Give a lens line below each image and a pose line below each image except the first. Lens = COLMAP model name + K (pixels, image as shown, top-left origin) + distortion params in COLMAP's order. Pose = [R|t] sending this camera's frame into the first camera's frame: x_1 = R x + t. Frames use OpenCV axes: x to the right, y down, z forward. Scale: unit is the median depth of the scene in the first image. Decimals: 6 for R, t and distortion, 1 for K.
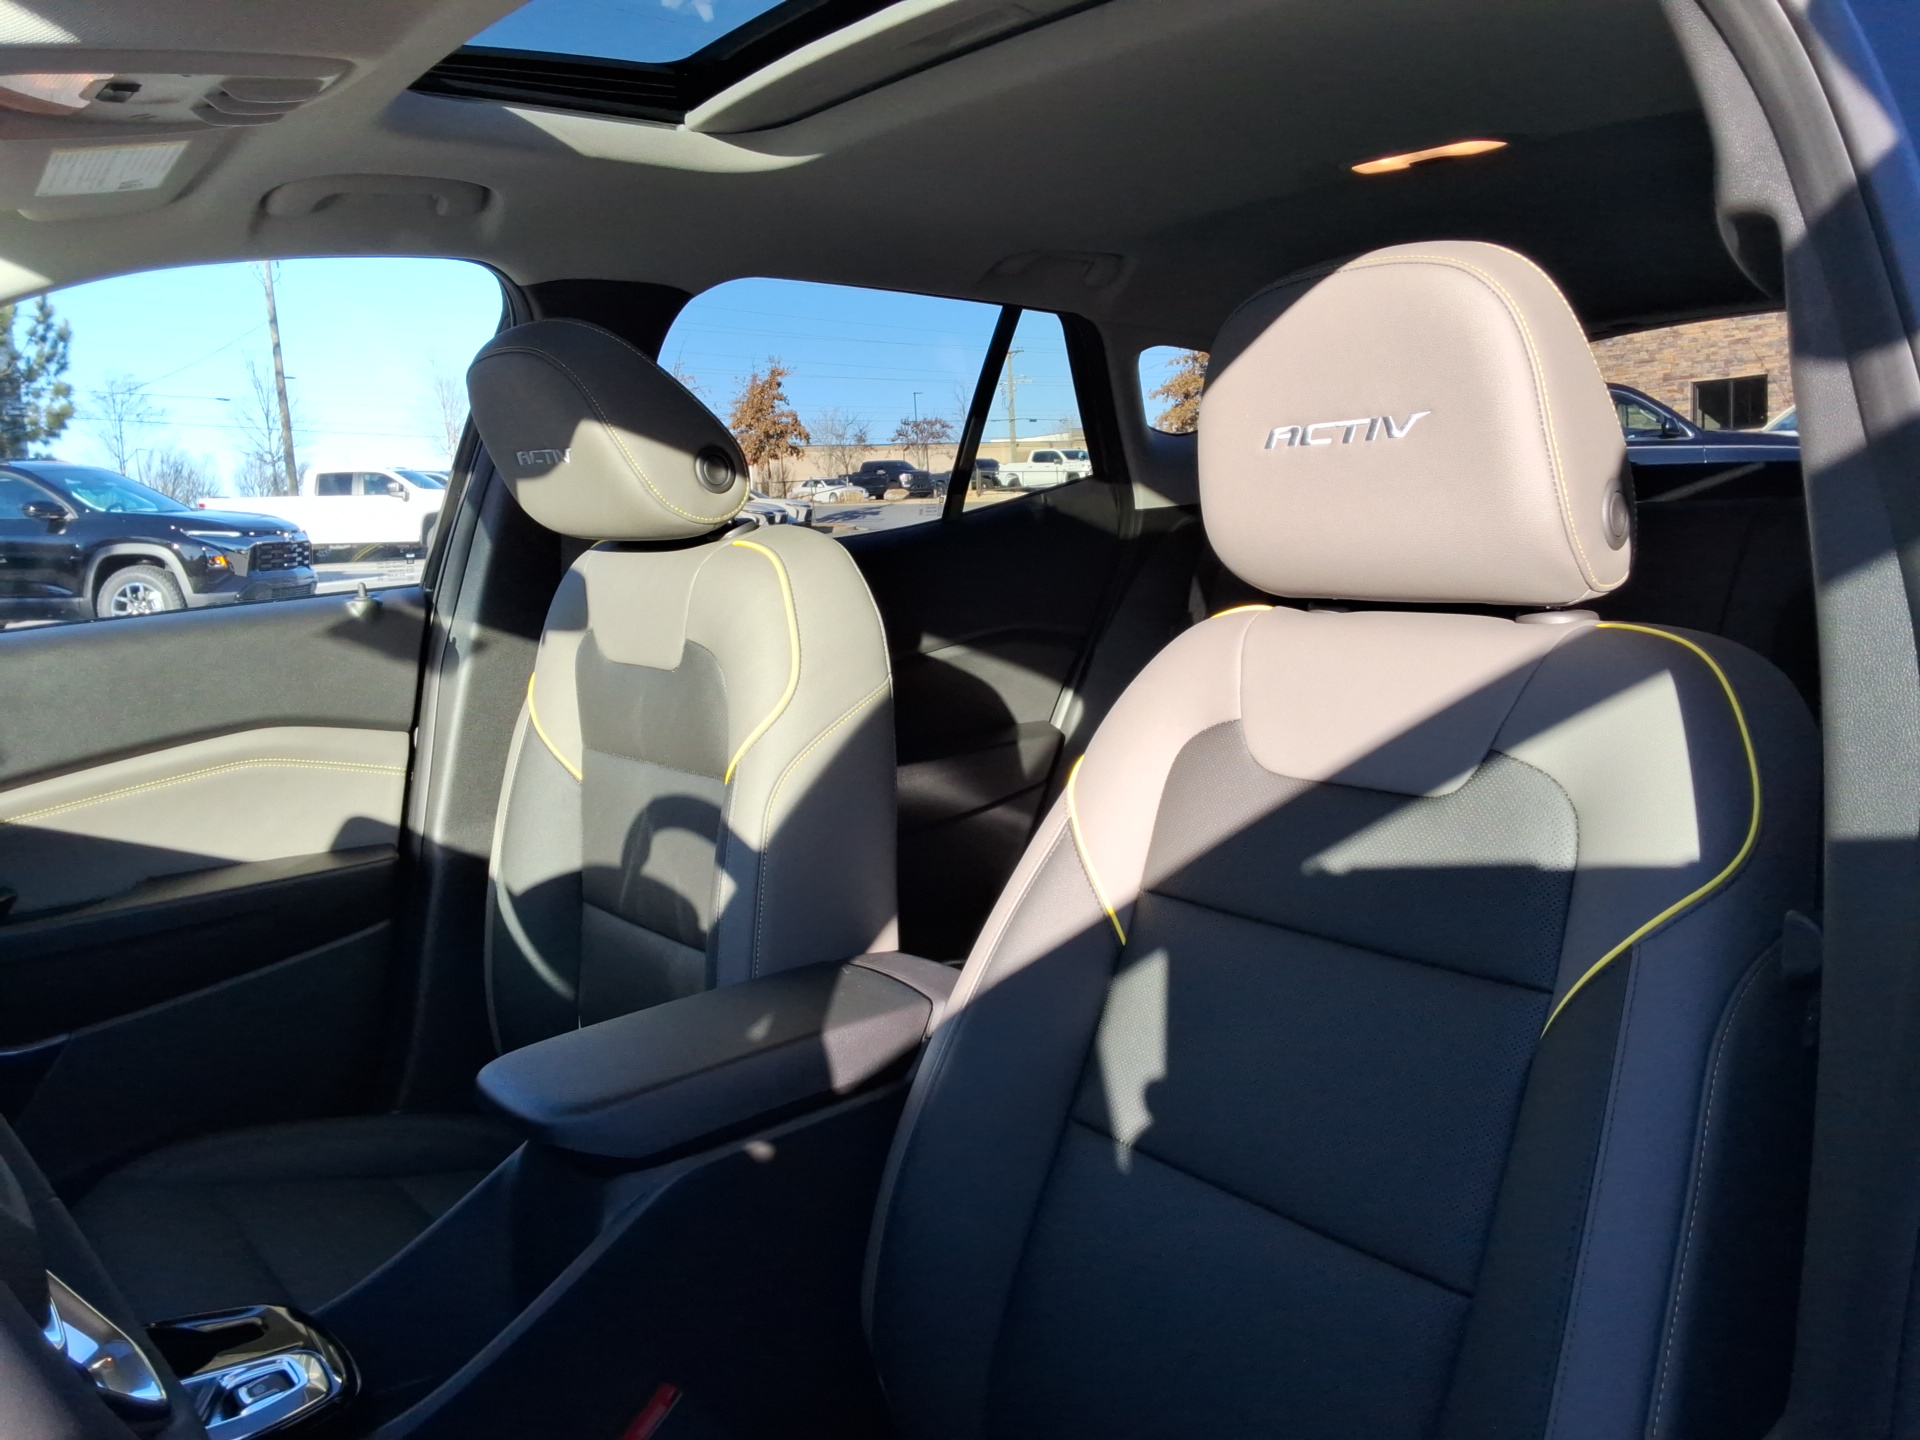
lens RADIAL K [[1523.9, 0, 966.8], [0, 1523.9, 695.5], [0, 0, 1]] dist [0.103857, -0.159441]
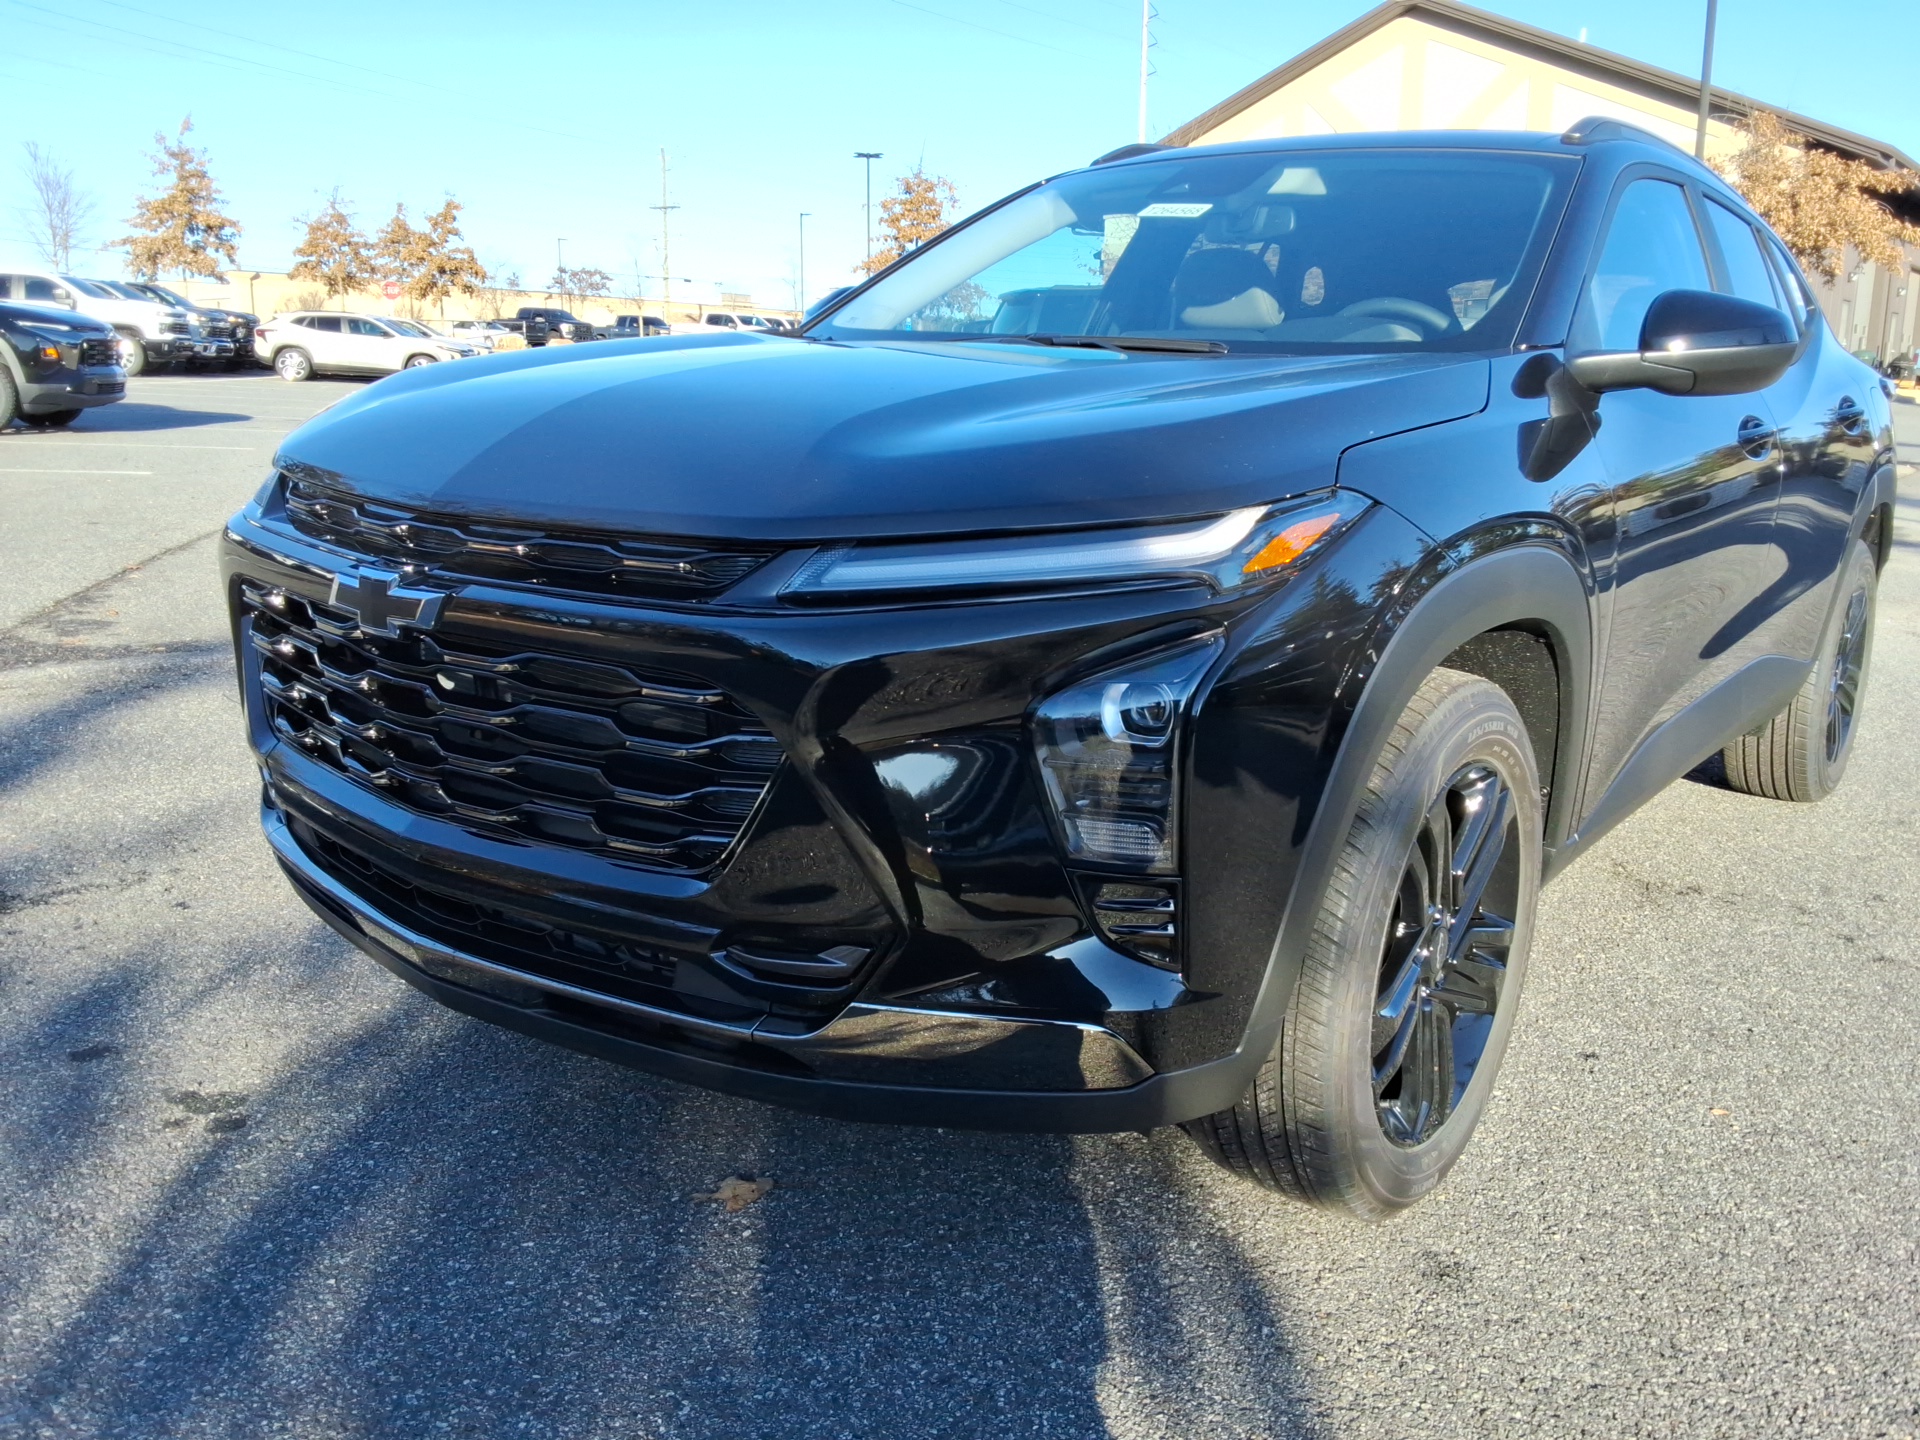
lens RADIAL K [[1523.9, 0, 967.4], [0, 1523.9, 703.9], [0, 0, 1]] dist [0.103857, -0.159441]
pose [[0.968883, 0.020577, 0.246663, -0.137607], [-0.041368, 0.995984, 0.079406, 0.039757], [-0.244038, -0.087139, 0.965843, -0.174858]]
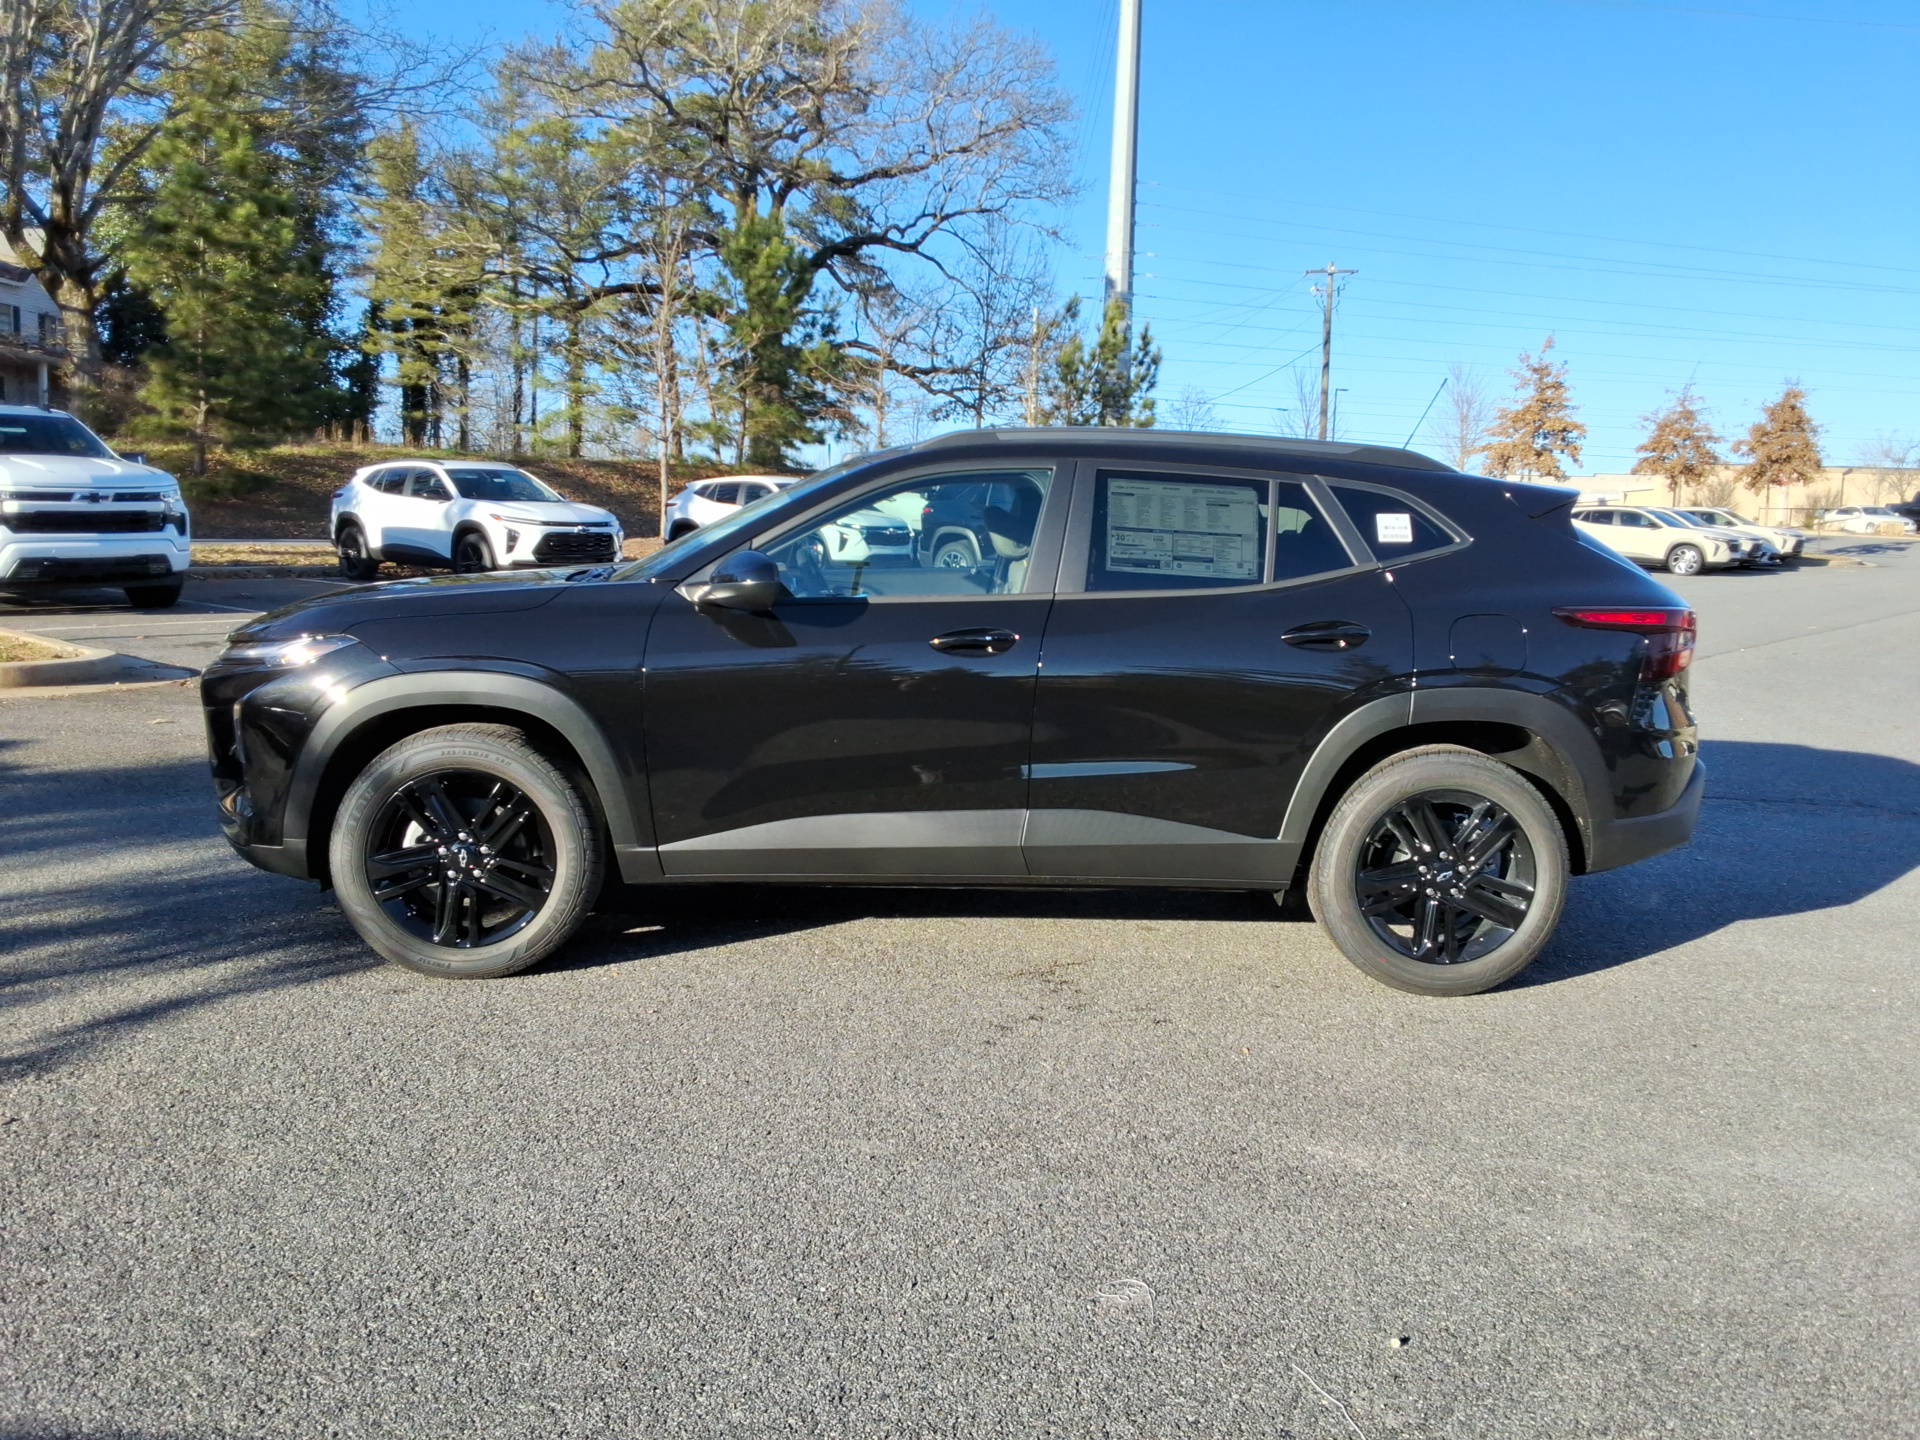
lens RADIAL K [[1523.9, 0, 957.3], [0, 1523.9, 724.5], [0, 0, 1]] dist [0.103857, -0.159441]
pose [[0.789279, 0.145799, -0.596474, 0.225917], [-0.136212, 0.988772, 0.061450, 0.011222], [0.598736, 0.032746, 0.800277, -0.241698]]
